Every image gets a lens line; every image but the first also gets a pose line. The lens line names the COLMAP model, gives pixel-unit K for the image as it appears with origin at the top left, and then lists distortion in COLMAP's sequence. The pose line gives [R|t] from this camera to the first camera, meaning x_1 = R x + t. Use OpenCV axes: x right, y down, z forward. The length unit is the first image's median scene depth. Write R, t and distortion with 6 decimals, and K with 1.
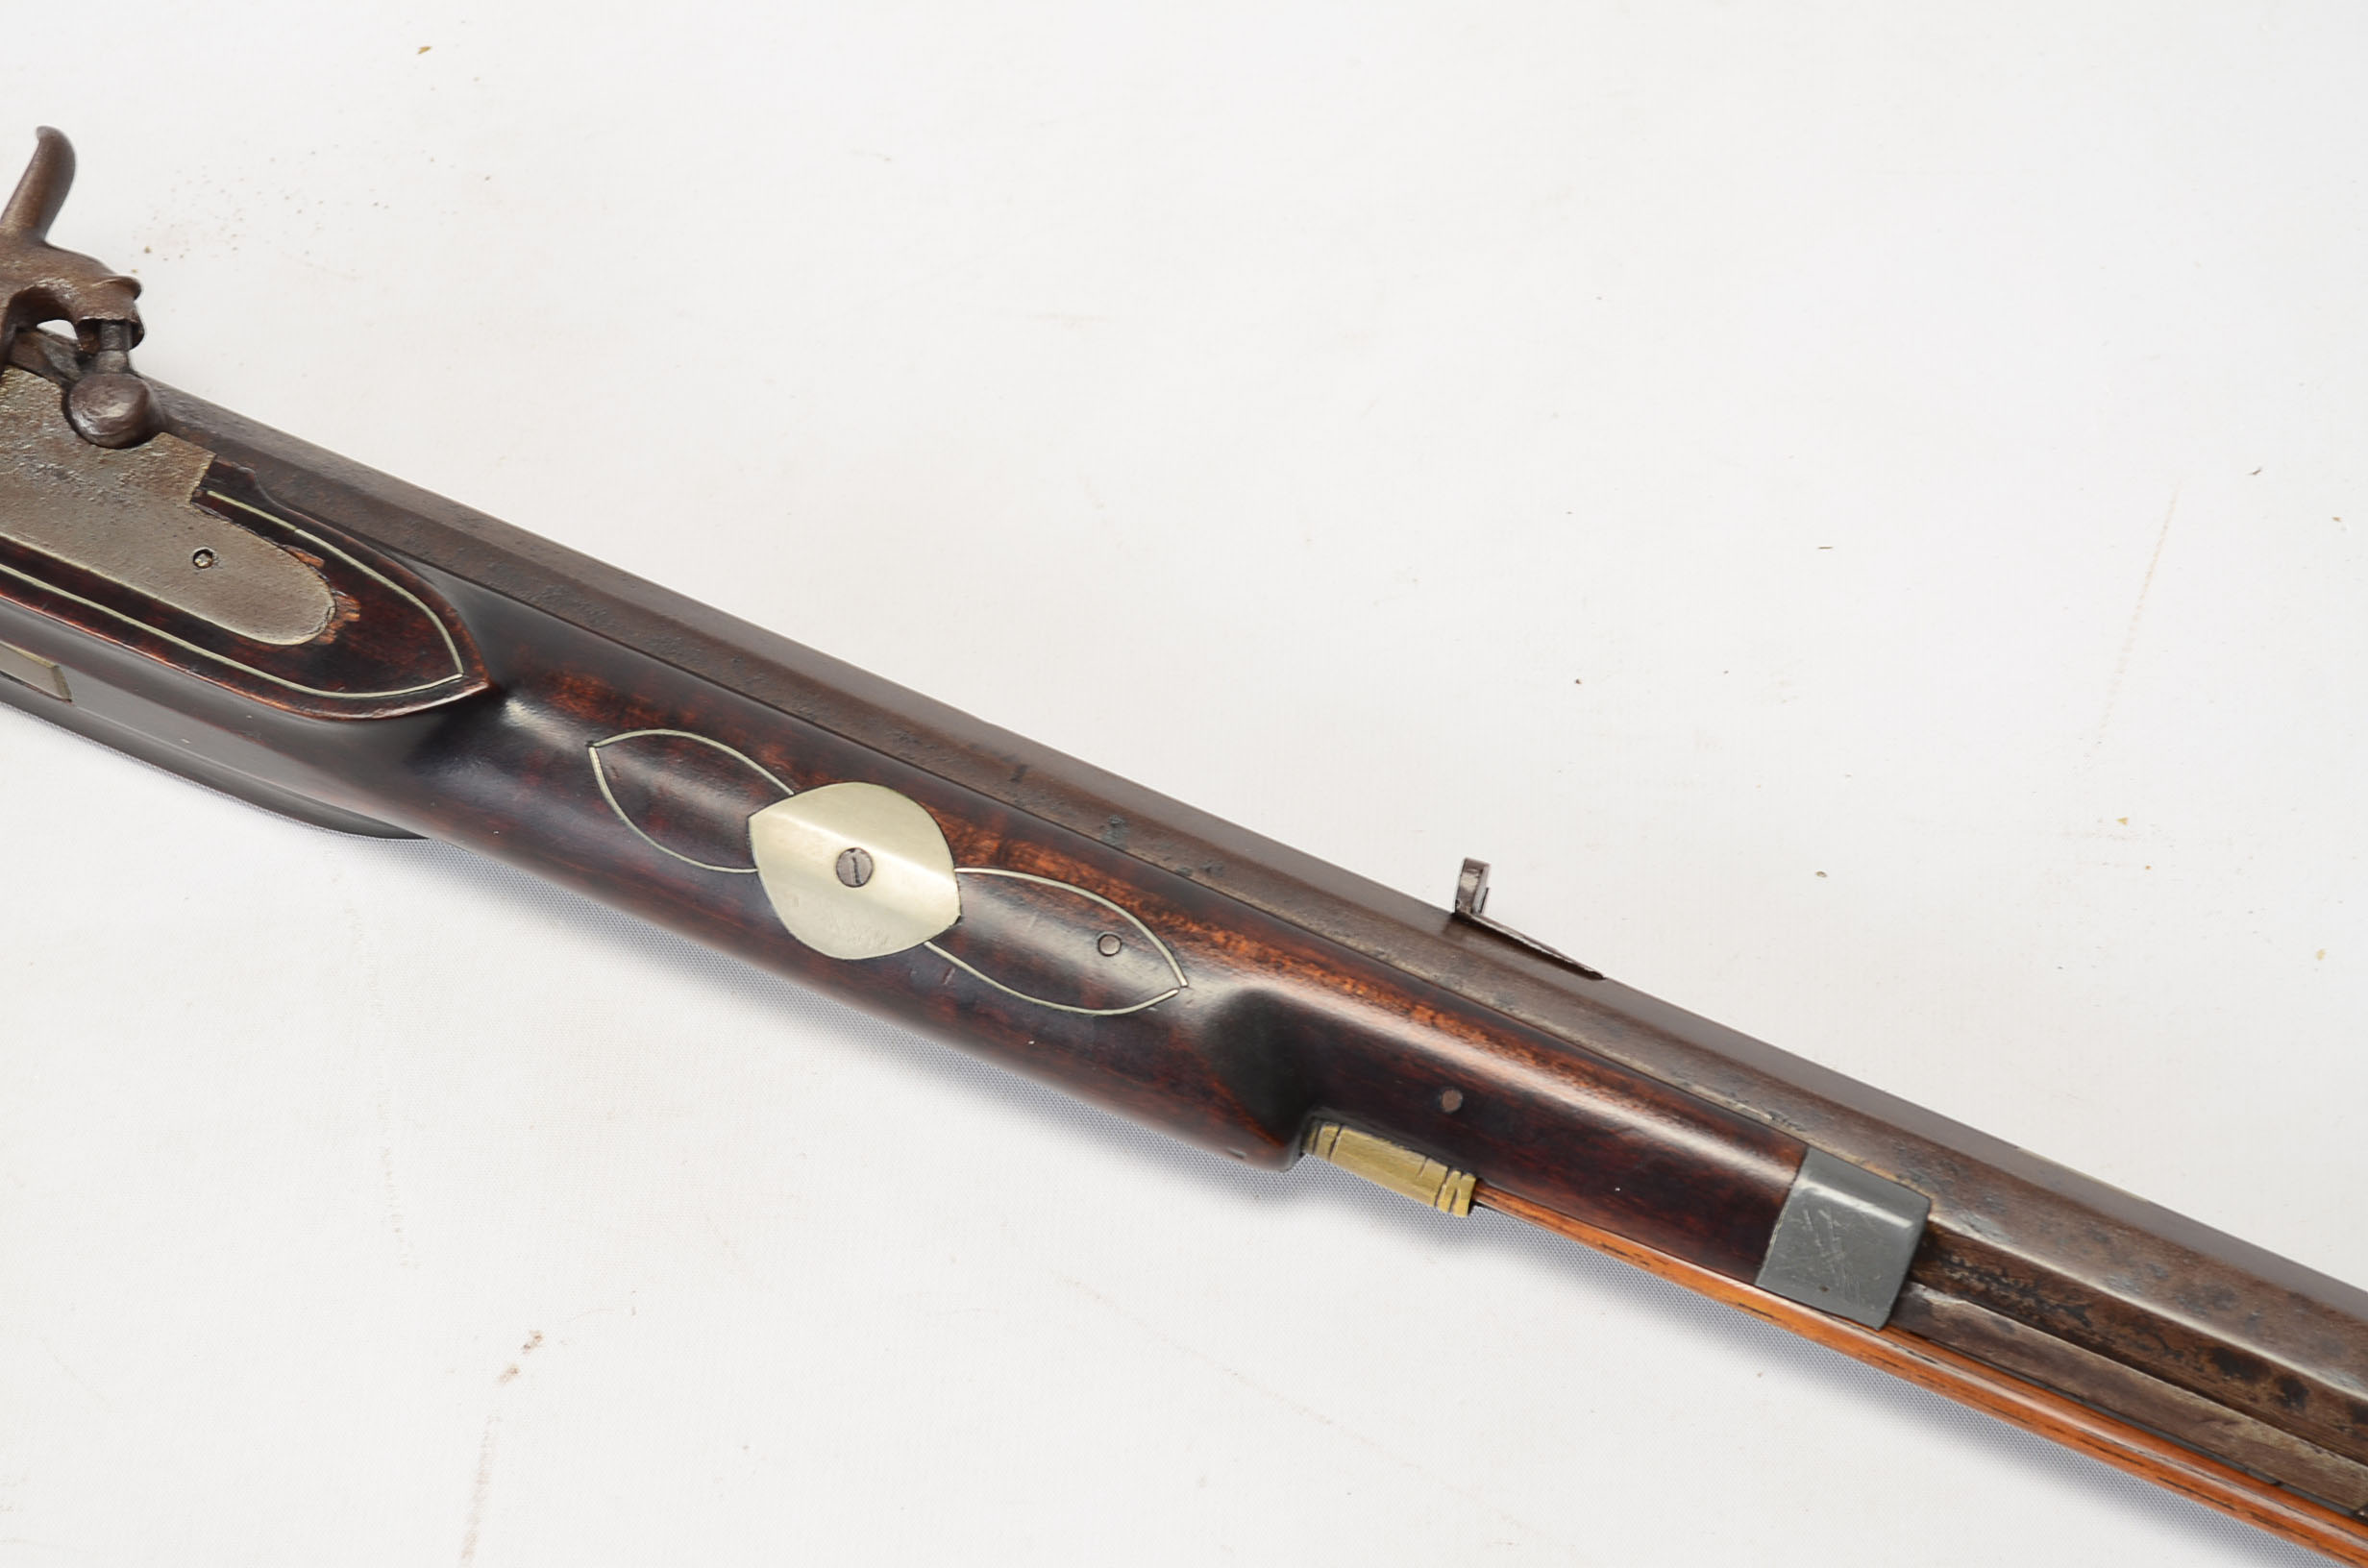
lens RADIAL K [[5660.1, 0, 1192.2], [0, 5660.1, 789.2], [0, 0, 1]] dist [0.033390, 0.000000]
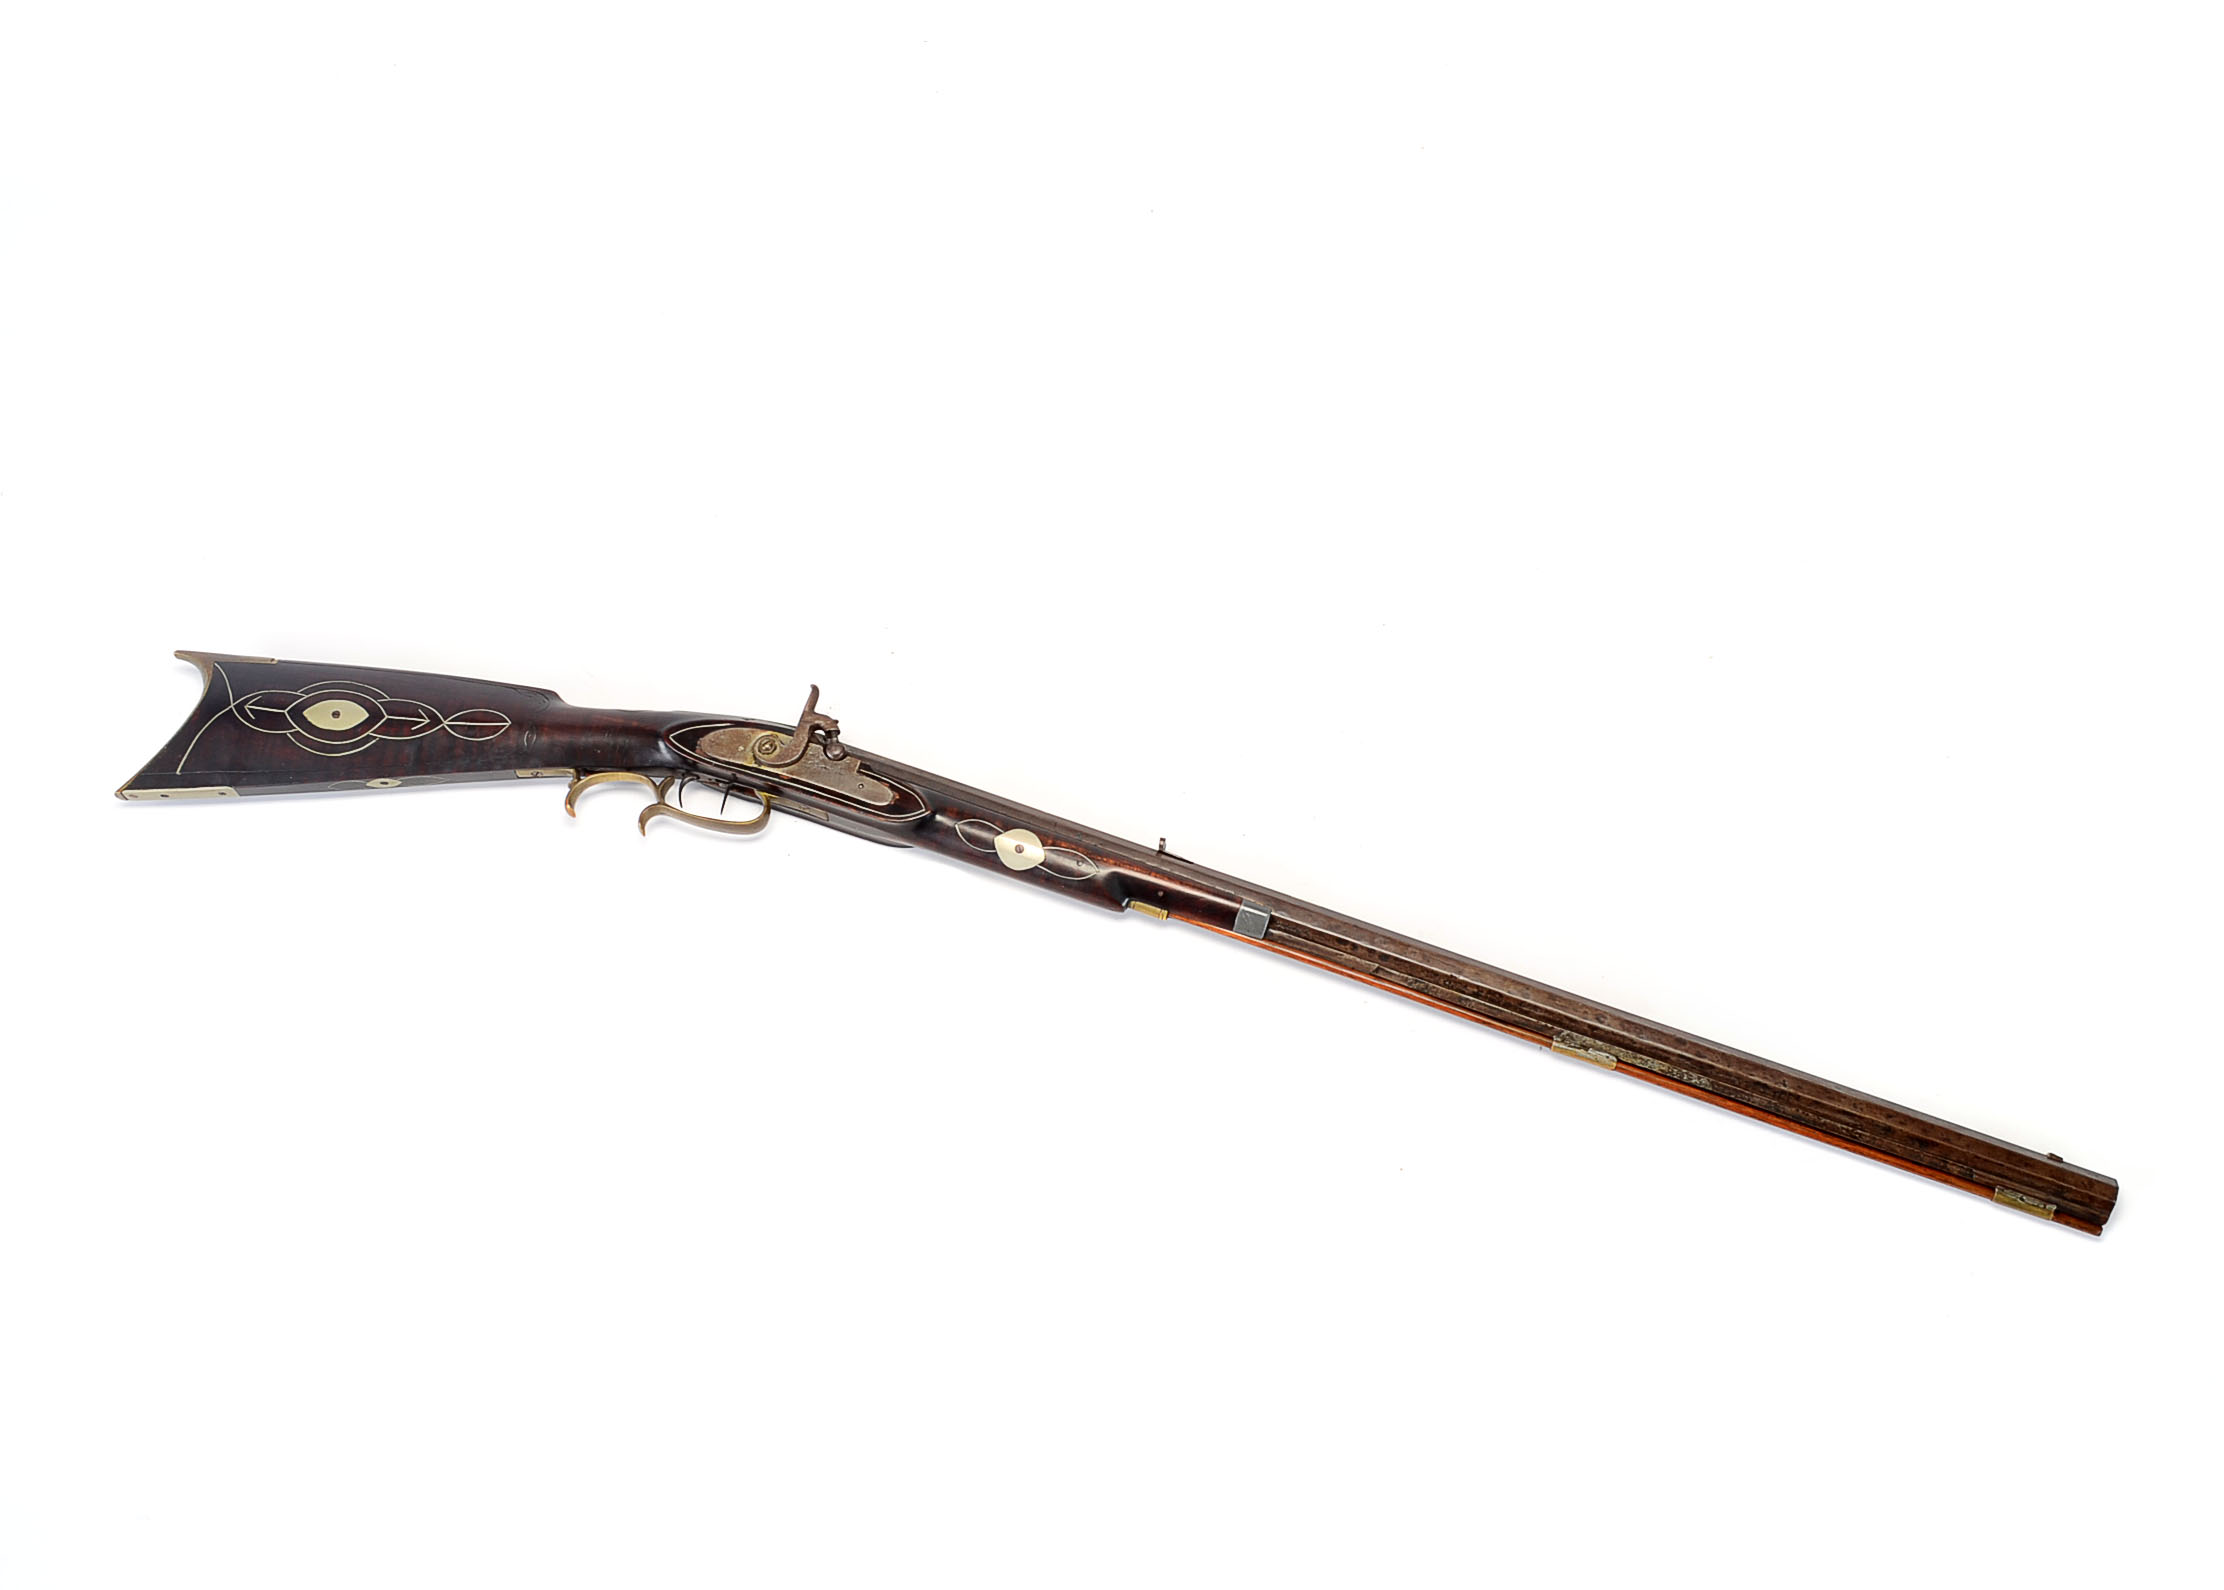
lens RADIAL K [[2245.7, 0, 1109.9], [0, 2245.7, 794.6], [0, 0, 1]] dist [-0.058689, 0.000000]
pose [[0.997061, -0.063511, 0.042836, -0.060945], [0.062806, 0.997870, 0.017611, -0.052708], [-0.043863, -0.014869, 0.998927, -0.705501]]
